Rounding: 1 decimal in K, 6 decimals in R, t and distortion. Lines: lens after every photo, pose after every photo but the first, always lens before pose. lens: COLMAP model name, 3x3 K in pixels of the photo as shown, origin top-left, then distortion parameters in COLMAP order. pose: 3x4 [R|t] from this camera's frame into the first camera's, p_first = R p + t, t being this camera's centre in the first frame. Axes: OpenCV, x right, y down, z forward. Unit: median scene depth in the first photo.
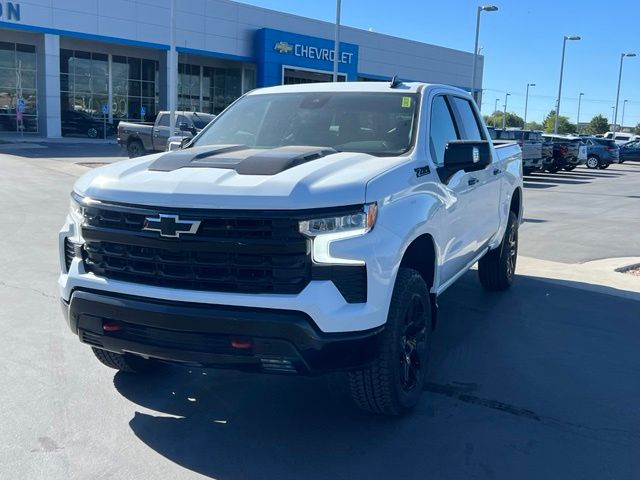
lens RADIAL K [[720.7, 0, 320.0], [0, 720.7, 240.0], [0, 0, 1]] dist [0.138533, -0.328967]
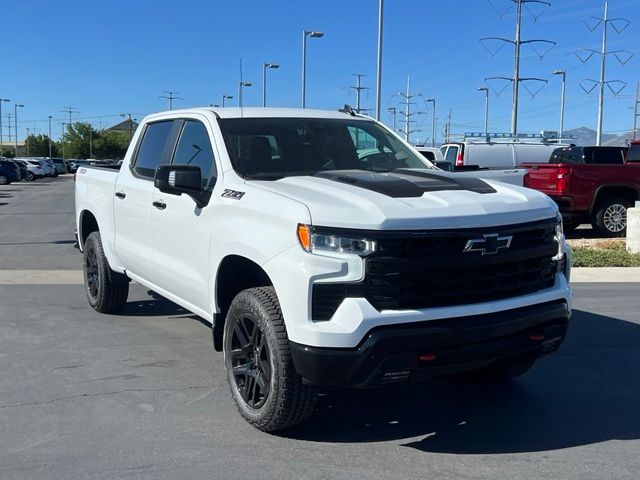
lens RADIAL K [[720.7, 0, 320.0], [0, 720.7, 240.0], [0, 0, 1]] dist [0.138533, -0.328967]
pose [[0.596289, -0.110758, 0.795092, -1.148673], [0.130786, 0.990607, 0.039909, -0.096252], [-0.792044, 0.080190, 0.605174, 0.512955]]
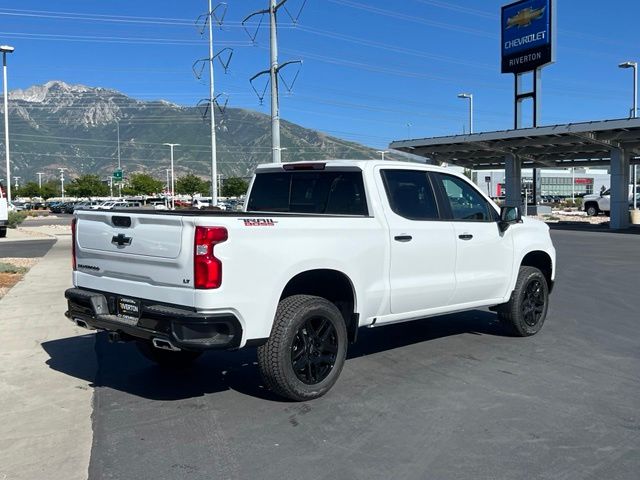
lens RADIAL K [[720.7, 0, 320.0], [0, 720.7, 240.0], [0, 0, 1]] dist [0.138533, -0.328967]
pose [[-0.943465, -0.043030, 0.328666, -0.455043], [0.025542, 0.979152, 0.201517, -0.542152], [-0.330485, 0.198519, -0.922697, 3.552926]]
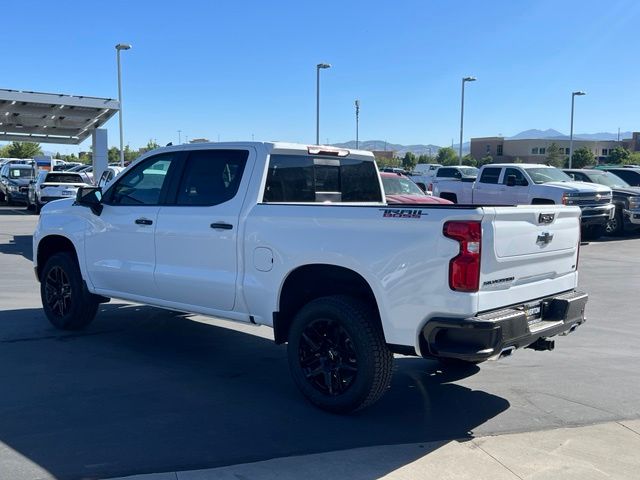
lens RADIAL K [[672.1, 0, 320.0], [0, 672.1, 240.0], [0, 0, 1]] dist [0.135944, -0.296662]
pose [[-0.306444, 0.057960, -0.950122, 1.723959], [-0.163995, 0.980005, 0.112677, -0.326692], [0.937655, 0.190345, -0.290811, 2.306698]]
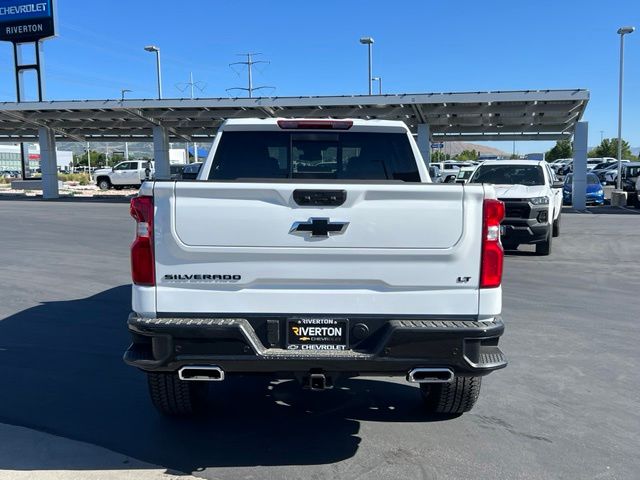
lens RADIAL K [[672.1, 0, 320.0], [0, 672.1, 240.0], [0, 0, 1]] dist [0.135944, -0.296662]
pose [[-0.910623, 0.019396, -0.412783, 0.758096], [-0.078638, 0.972511, 0.219177, -0.428653], [0.405688, 0.232048, -0.884065, 3.092783]]
